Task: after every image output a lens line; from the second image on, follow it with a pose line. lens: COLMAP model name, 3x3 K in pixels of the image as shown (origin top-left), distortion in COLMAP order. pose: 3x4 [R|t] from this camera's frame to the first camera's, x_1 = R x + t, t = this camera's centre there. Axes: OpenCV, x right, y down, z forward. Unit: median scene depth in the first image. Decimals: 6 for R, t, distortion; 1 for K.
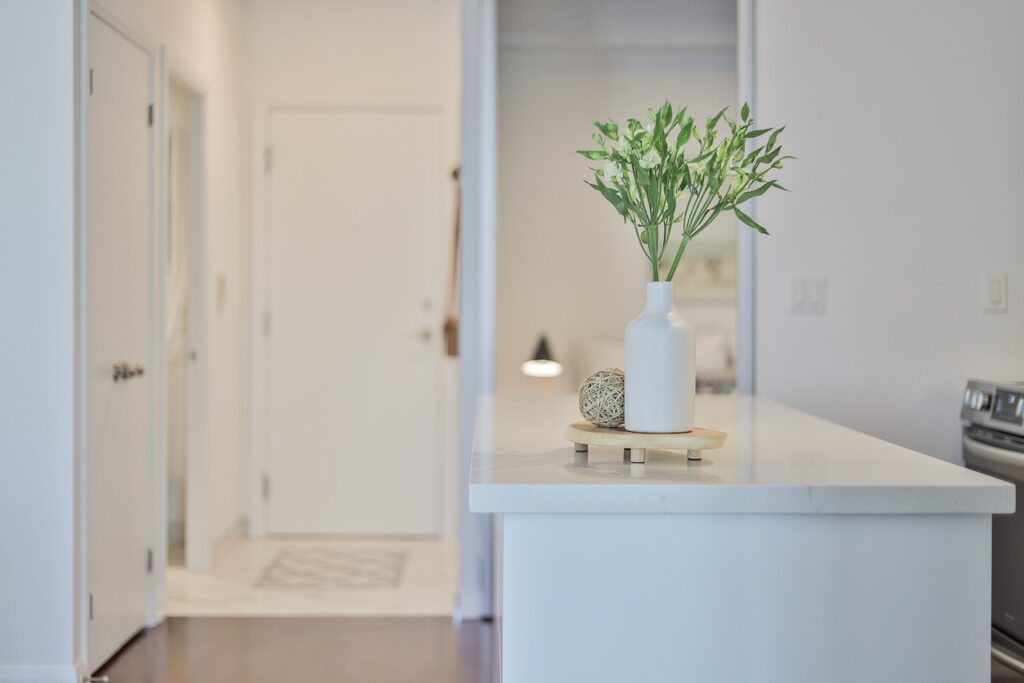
lens RADIAL K [[1487.8, 0, 511.8], [0, 1487.8, 321.3], [0, 0, 1]] dist [0.008926, 0.041802]
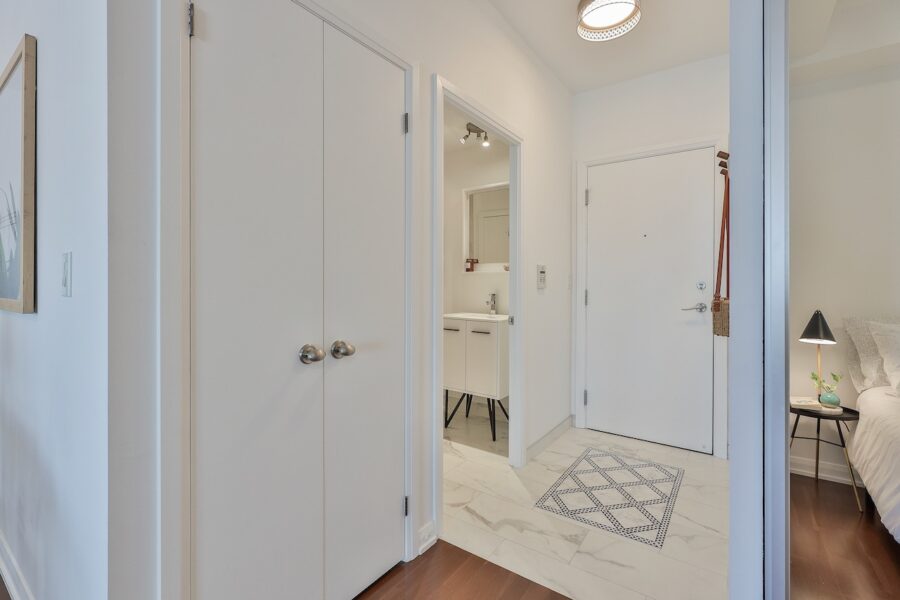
lens RADIAL K [[406.0, 0, 449.1], [0, 406.0, 285.7], [0, 0, 1]] dist [-0.000830, 0.000307]
pose [[0.803945, 0.001038, -0.594702, -0.021736], [-0.008304, 0.999921, -0.009480, -0.007350], [0.594645, 0.012560, 0.803890, 0.594816]]
